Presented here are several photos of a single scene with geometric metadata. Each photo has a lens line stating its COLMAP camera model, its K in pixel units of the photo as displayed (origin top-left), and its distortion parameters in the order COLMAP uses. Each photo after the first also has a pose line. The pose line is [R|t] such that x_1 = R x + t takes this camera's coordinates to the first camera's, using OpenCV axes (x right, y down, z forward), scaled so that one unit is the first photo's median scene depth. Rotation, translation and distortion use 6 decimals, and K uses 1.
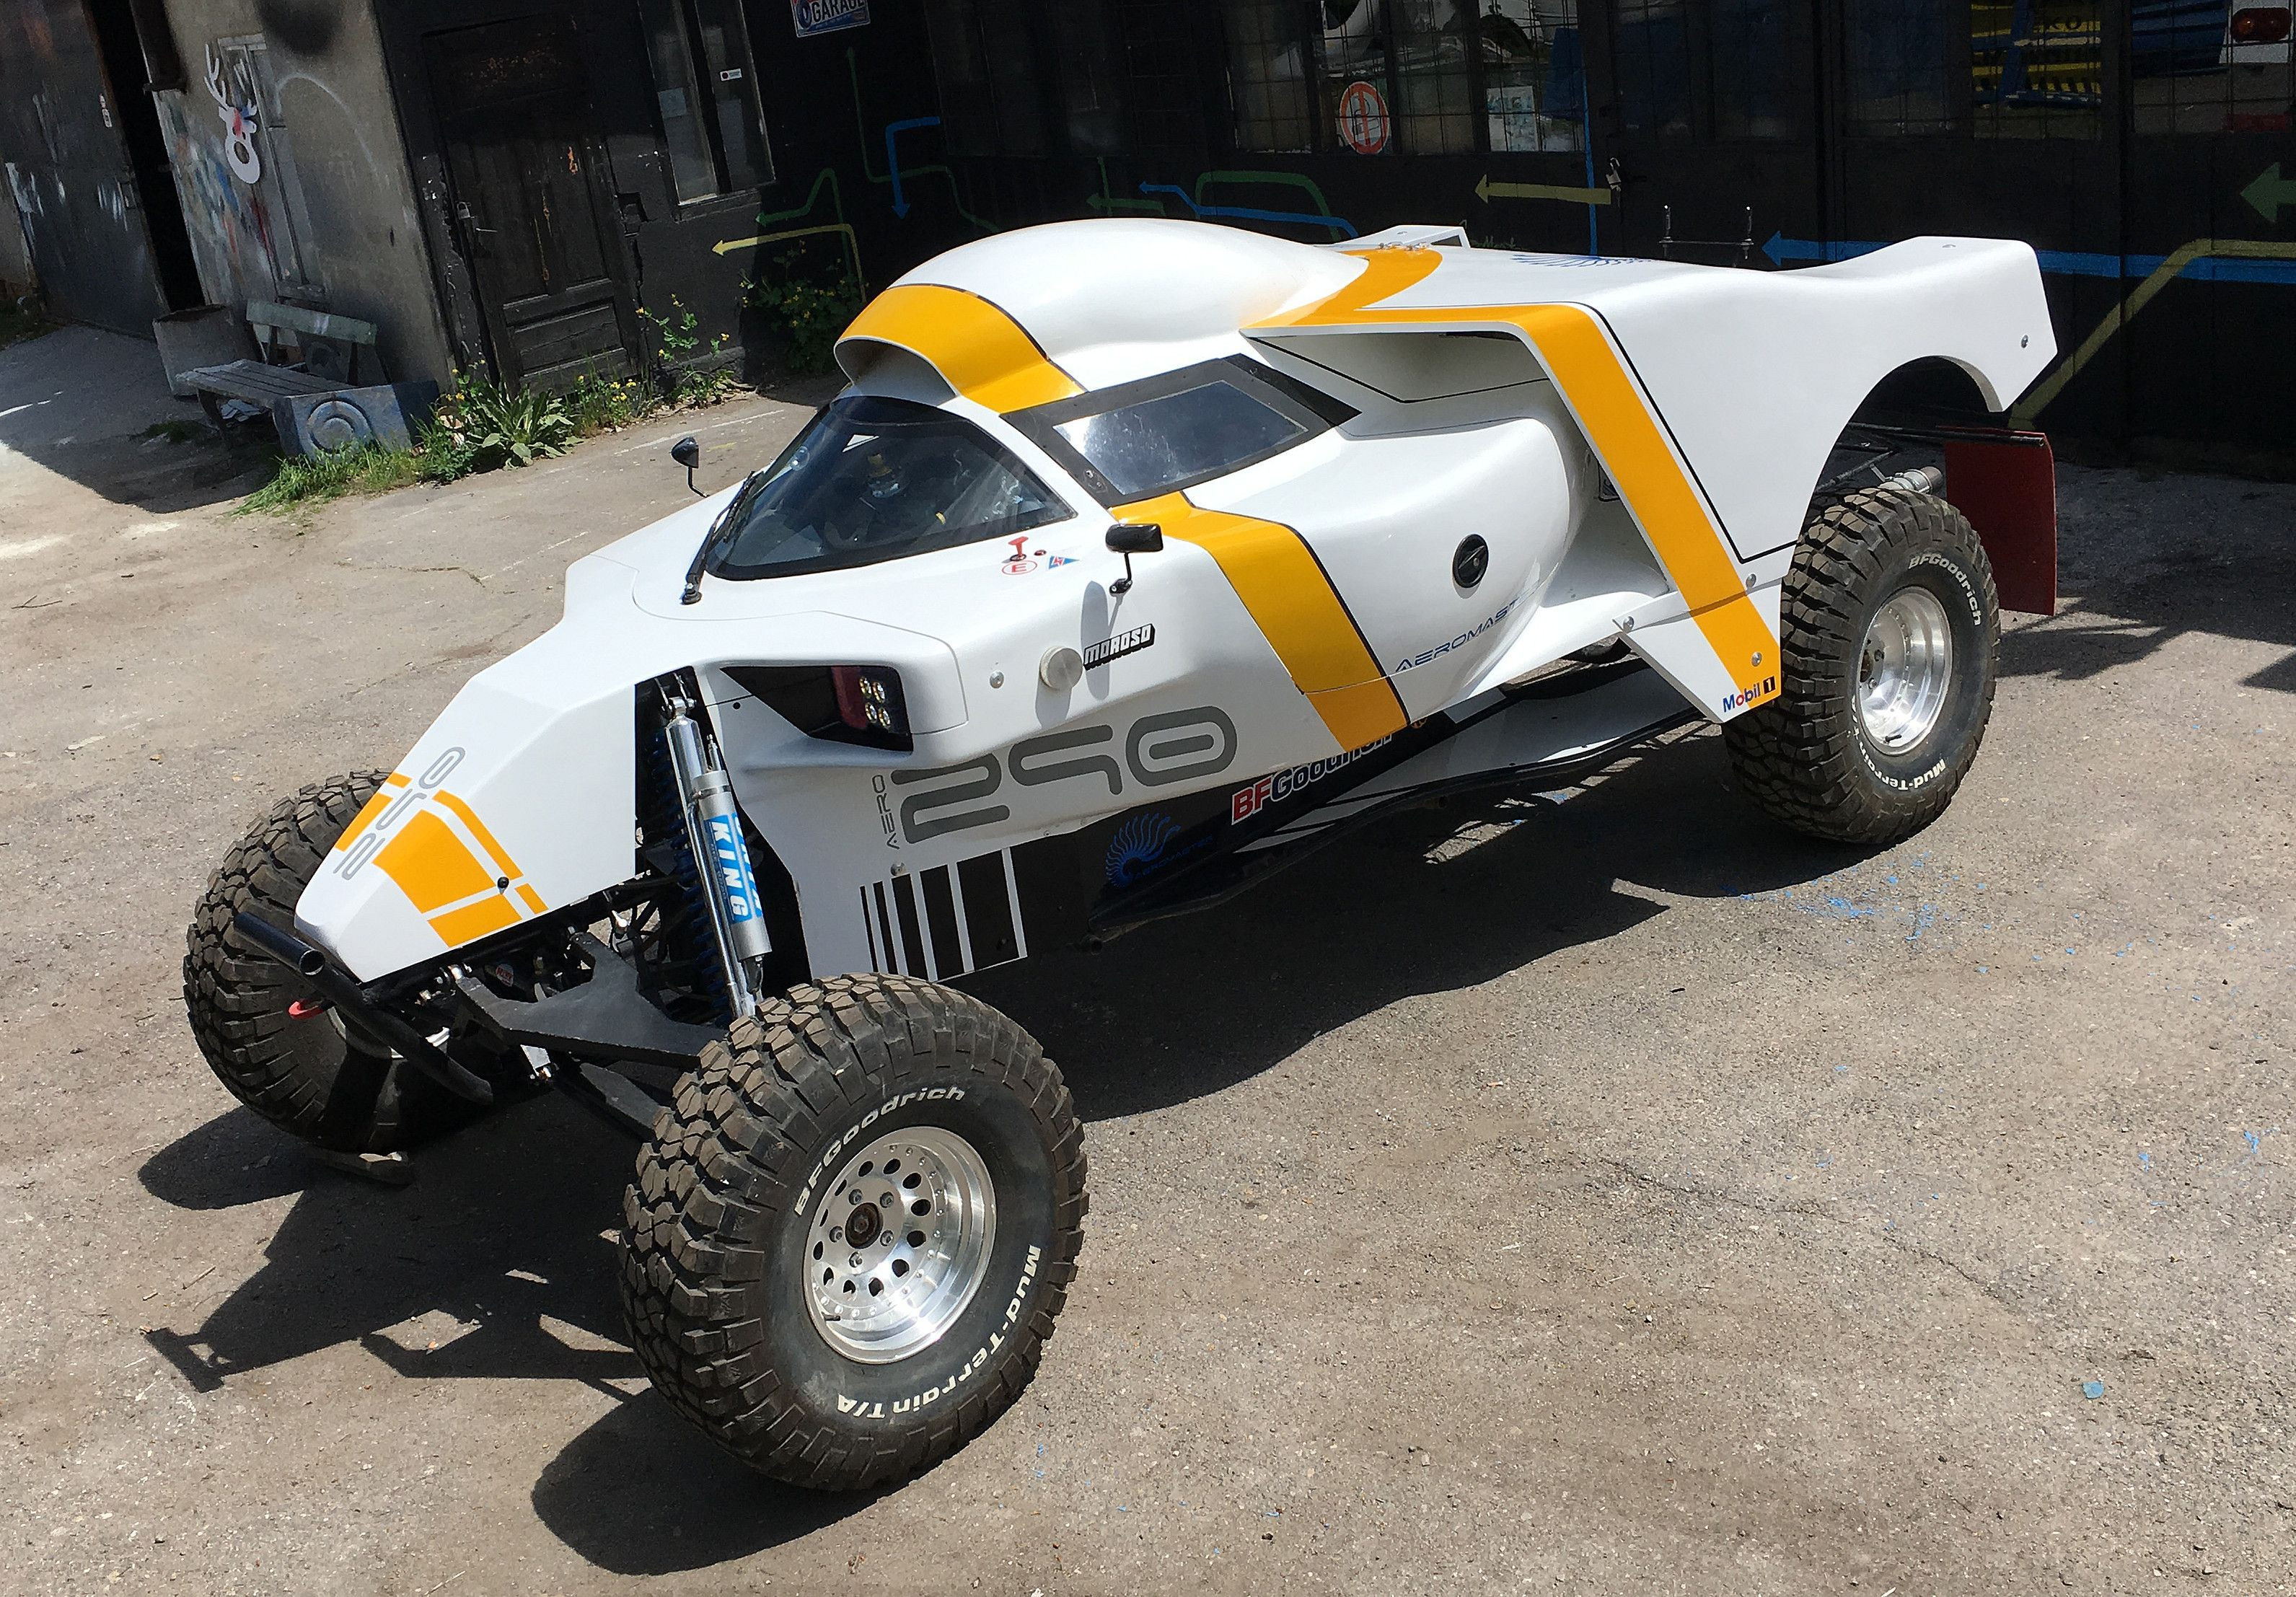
lens RADIAL K [[2750.6, 0, 1128.0], [0, 2750.6, 535.1], [0, 0, 1]] dist [0.060927, 0.000000]
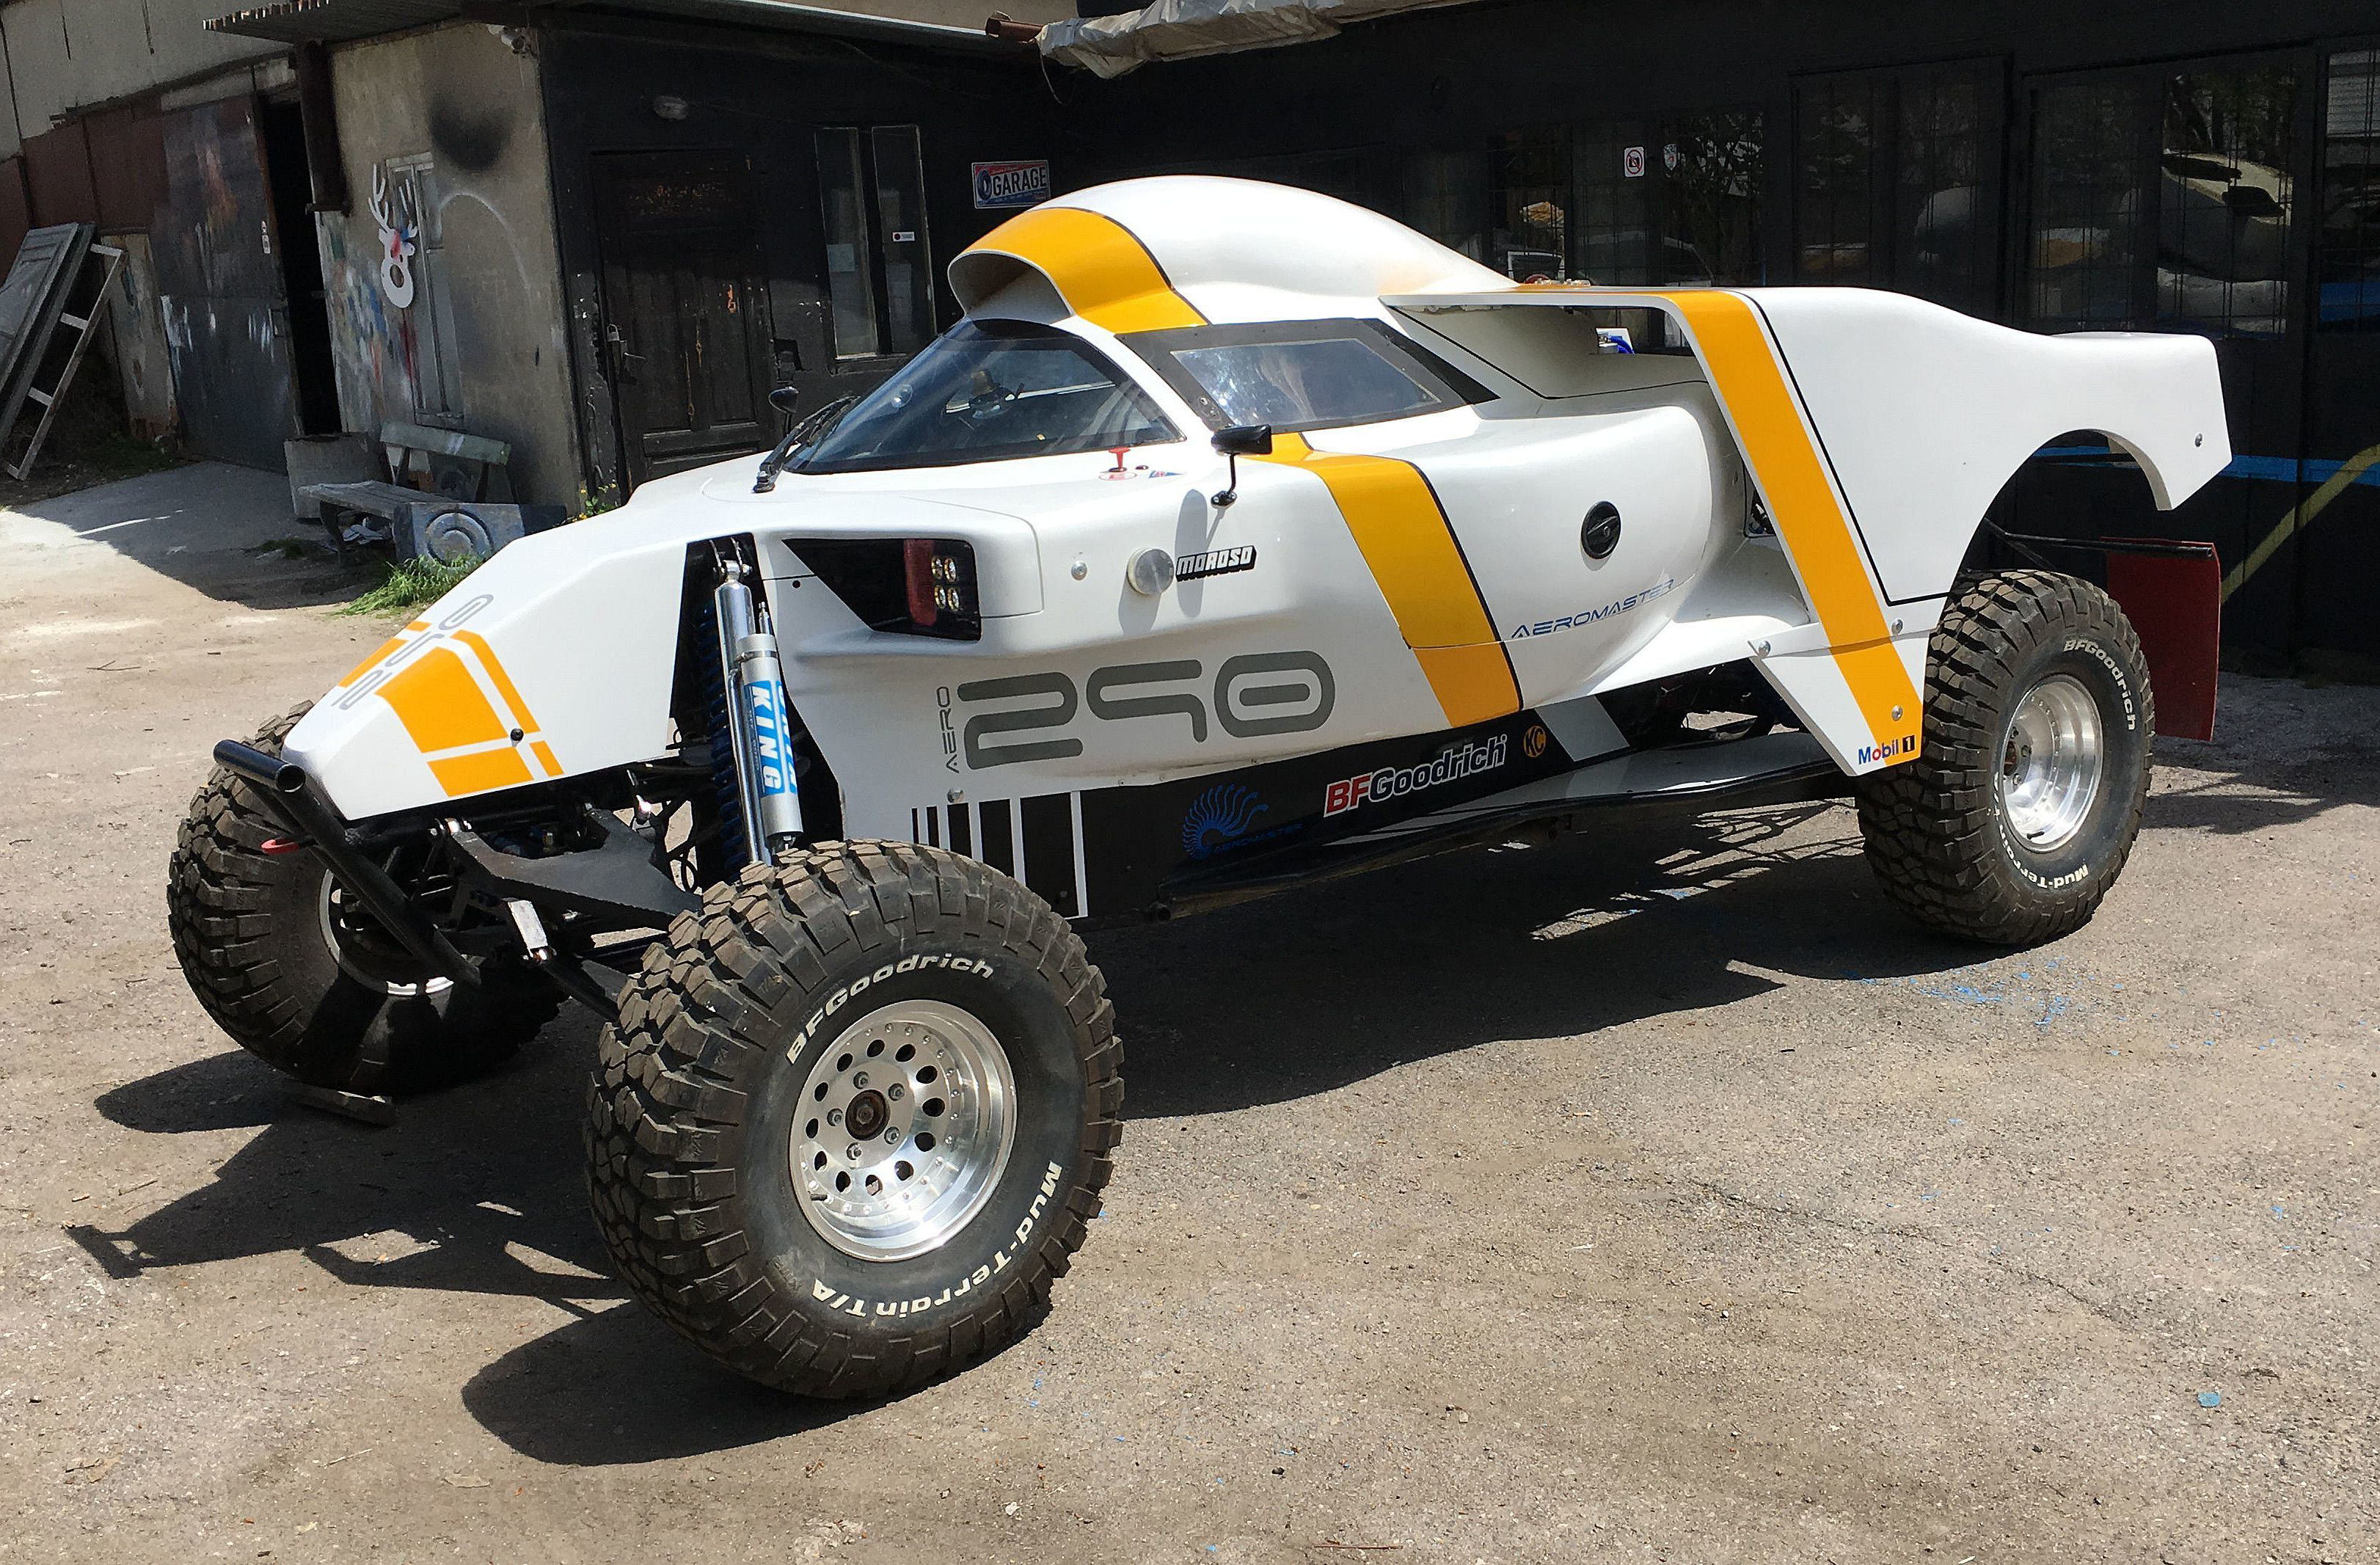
lens RADIAL K [[2754.4, 0, 1332.0], [0, 2754.4, 669.1], [0, 0, 1]] dist [0.062673, 0.000000]
pose [[0.995695, 0.092033, 0.010978, 0.027685], [-0.090641, 0.991617, -0.092091, 0.151661], [-0.019361, 0.090700, 0.995690, 0.074808]]
